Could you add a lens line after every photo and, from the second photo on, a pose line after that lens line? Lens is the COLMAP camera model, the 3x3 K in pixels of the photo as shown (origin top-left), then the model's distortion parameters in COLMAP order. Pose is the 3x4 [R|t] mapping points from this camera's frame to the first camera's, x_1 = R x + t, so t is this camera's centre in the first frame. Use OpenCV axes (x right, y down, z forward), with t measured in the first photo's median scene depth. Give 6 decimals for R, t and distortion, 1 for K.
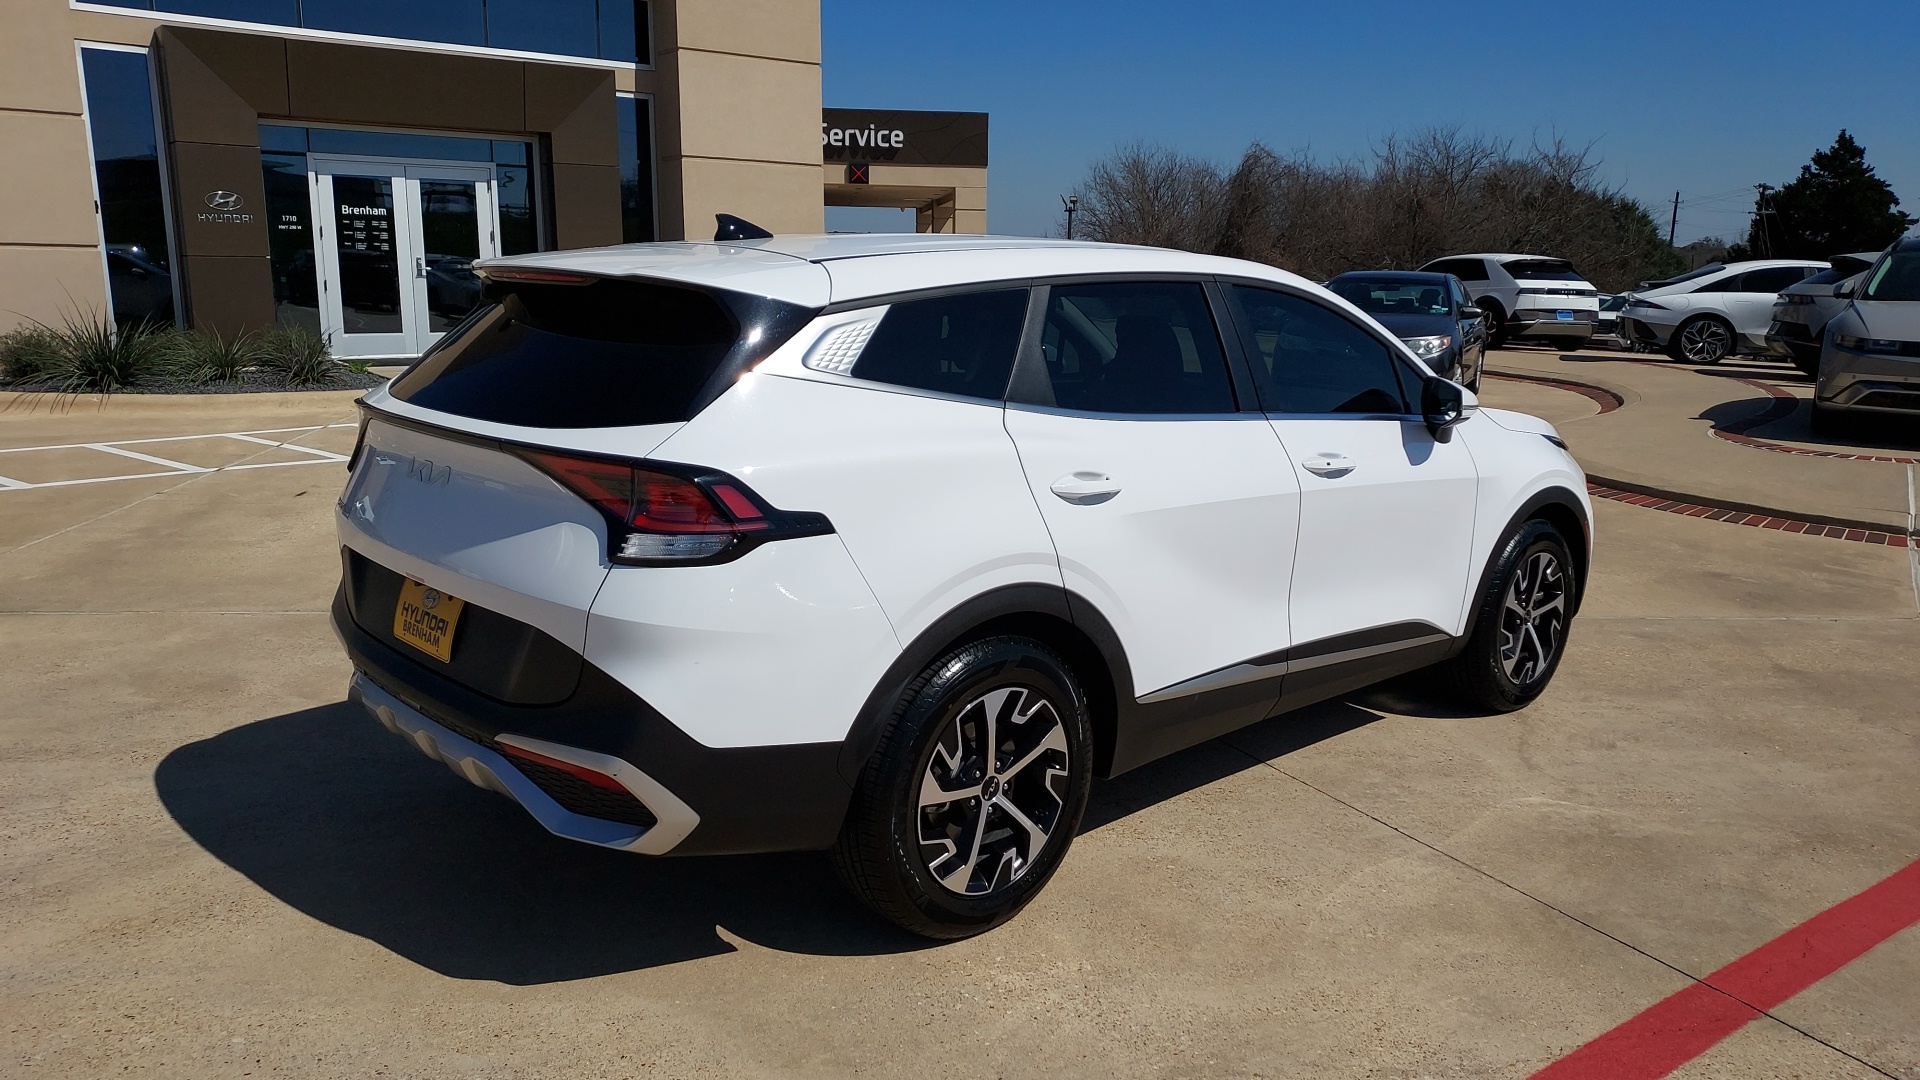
lens RADIAL K [[1376.2, 0, 983.0], [0, 1376.2, 538.6], [0, 0, 1]] dist [0.069853, -0.063053]
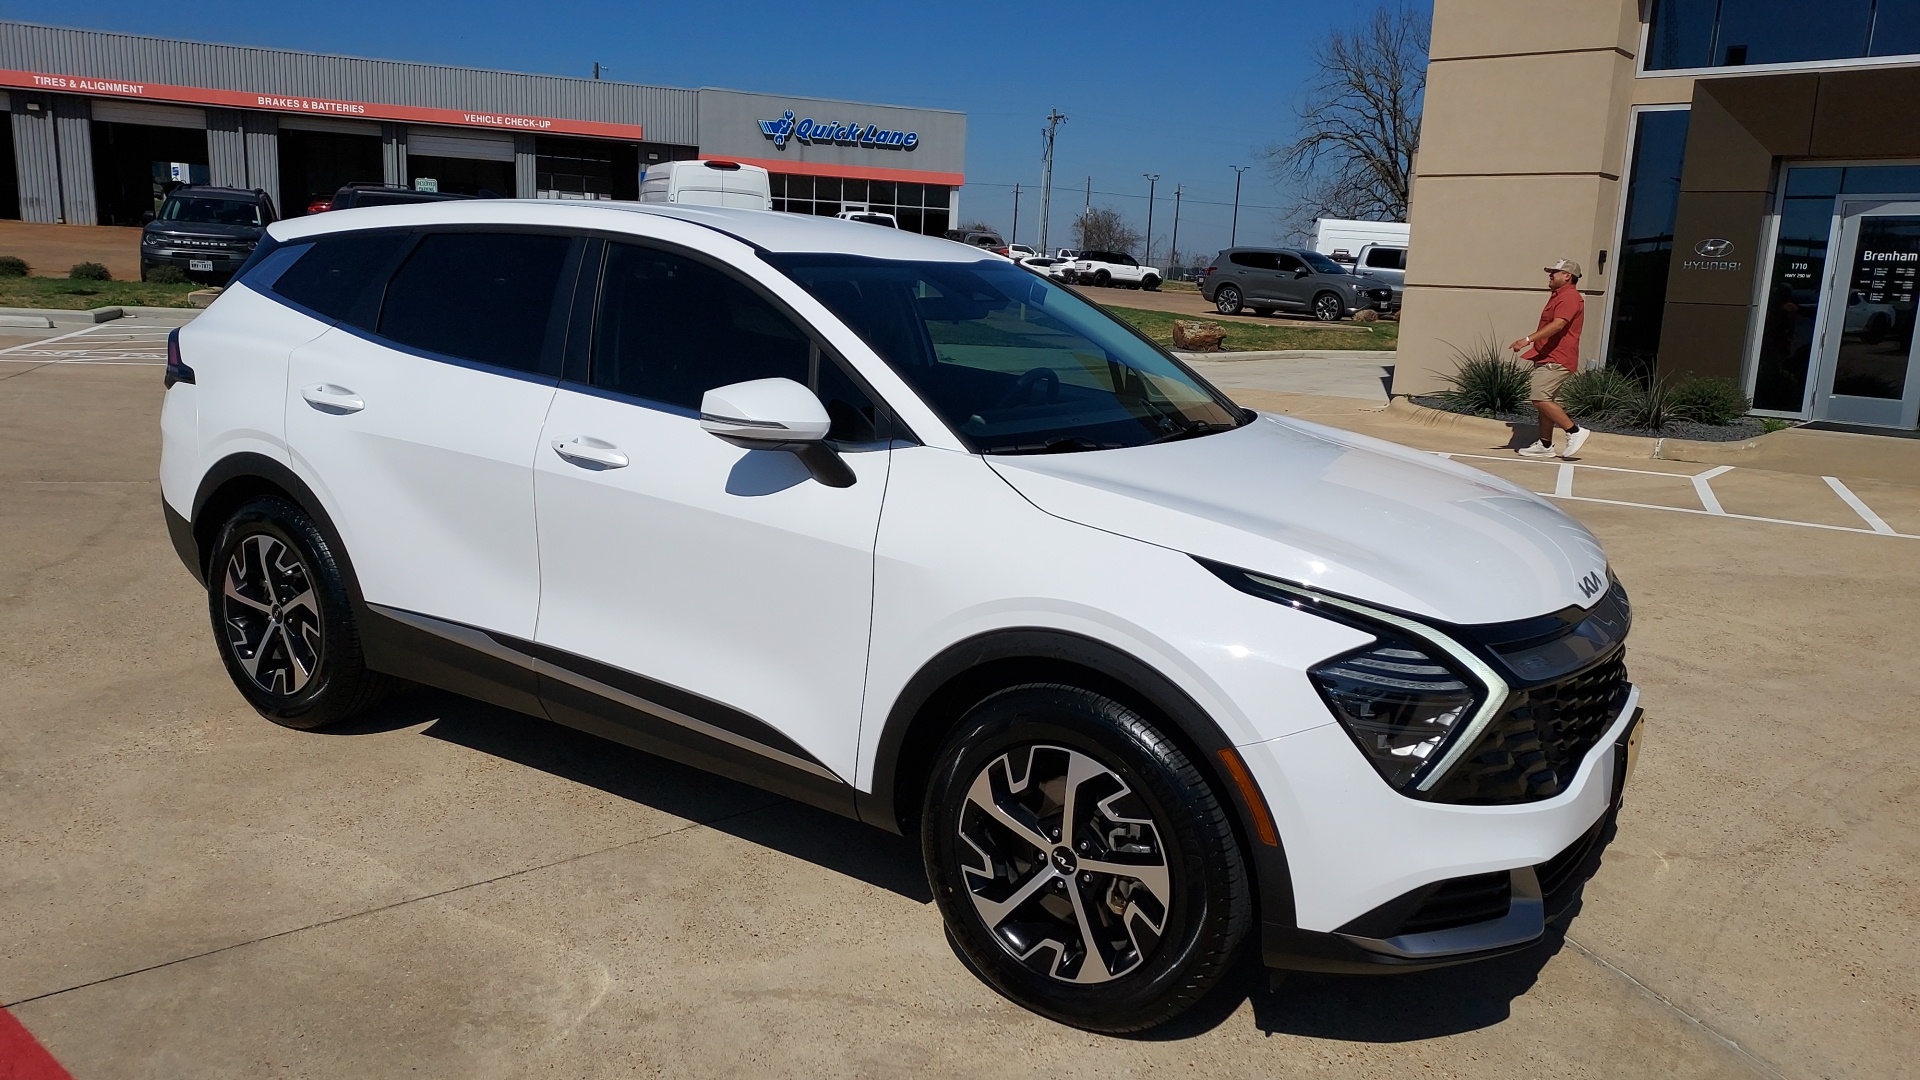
lens RADIAL K [[1376.2, 0, 983.0], [0, 1376.2, 538.6], [0, 0, 1]] dist [0.069853, -0.063053]
pose [[0.234537, 0.177403, -0.955783, 0.962418], [-0.229524, 0.965514, 0.122887, -0.138313], [0.944622, 0.190553, 0.267168, 0.862767]]
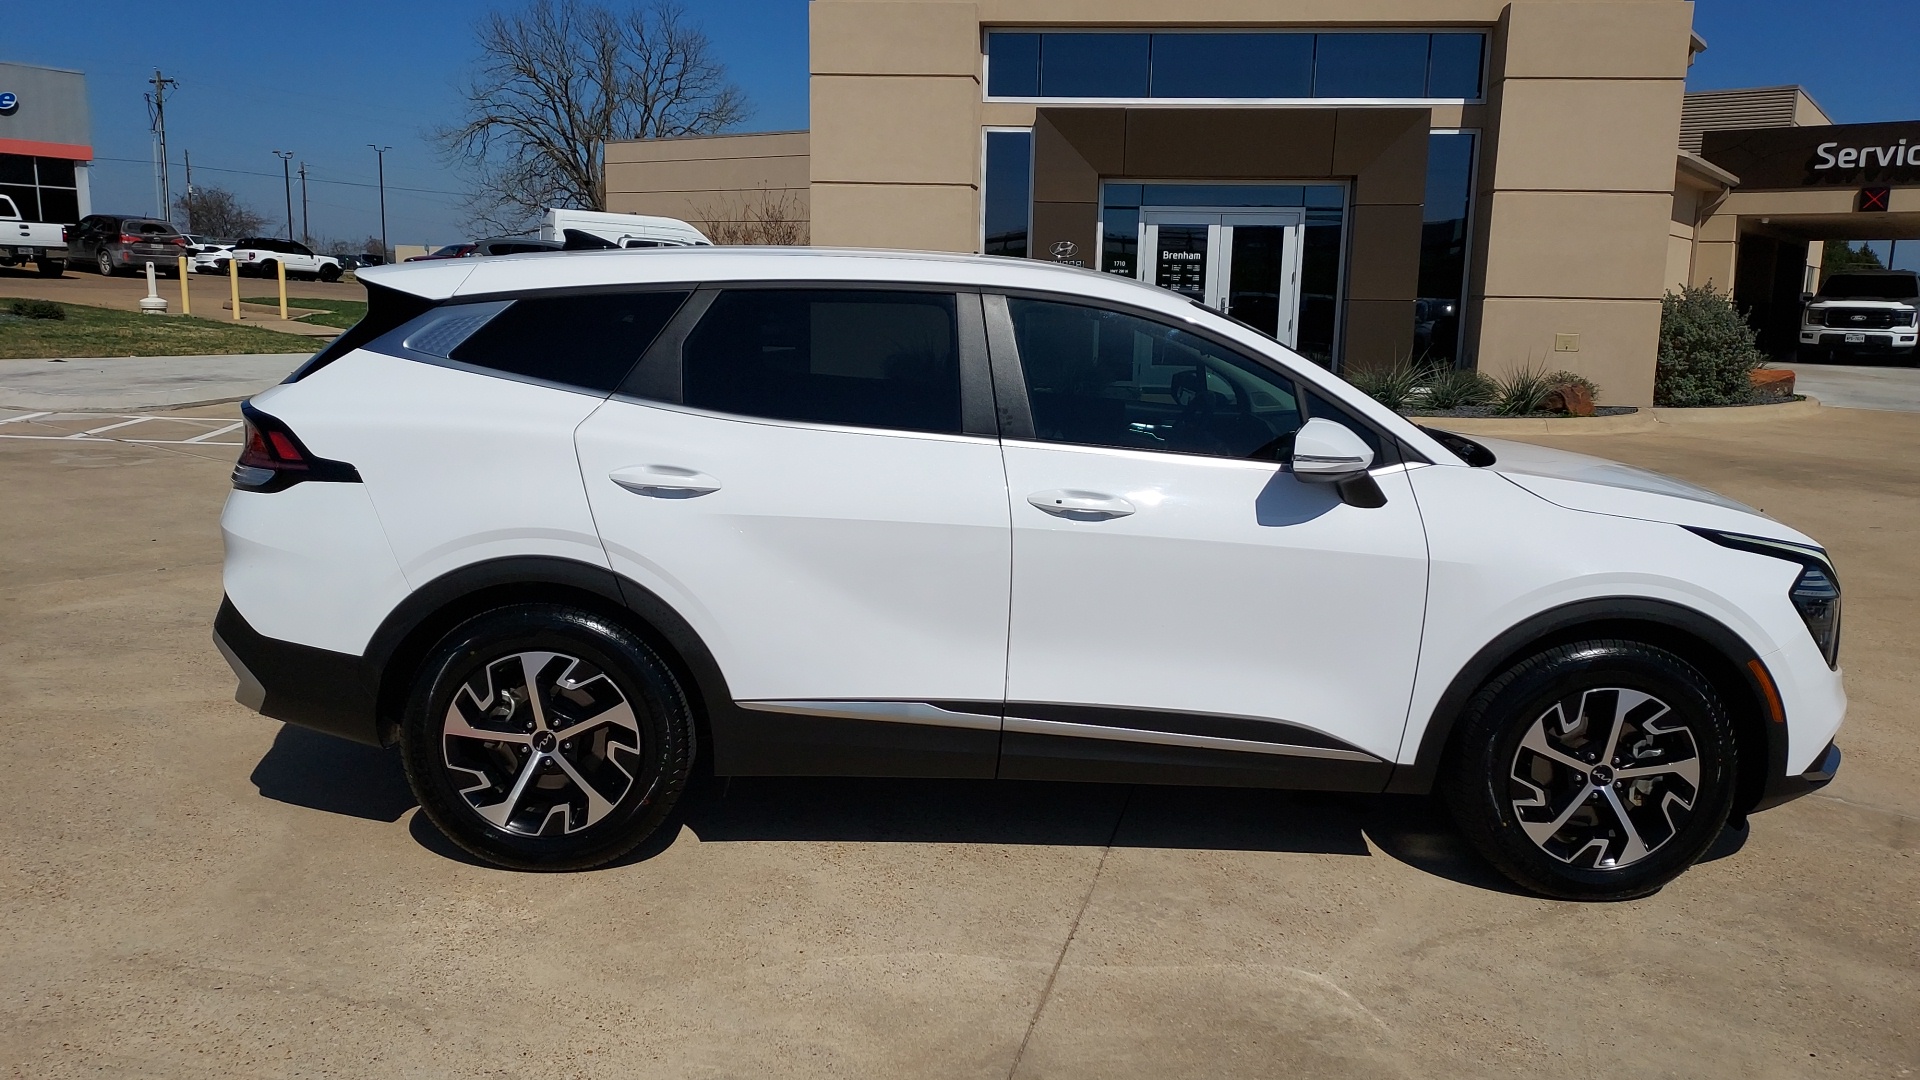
lens RADIAL K [[1376.2, 0, 983.0], [0, 1376.2, 538.6], [0, 0, 1]] dist [0.069853, -0.063053]
pose [[0.738318, 0.121009, -0.663508, 0.667194], [-0.143028, 0.989489, 0.021307, -0.035715], [0.659113, 0.079169, 0.747866, 0.268135]]
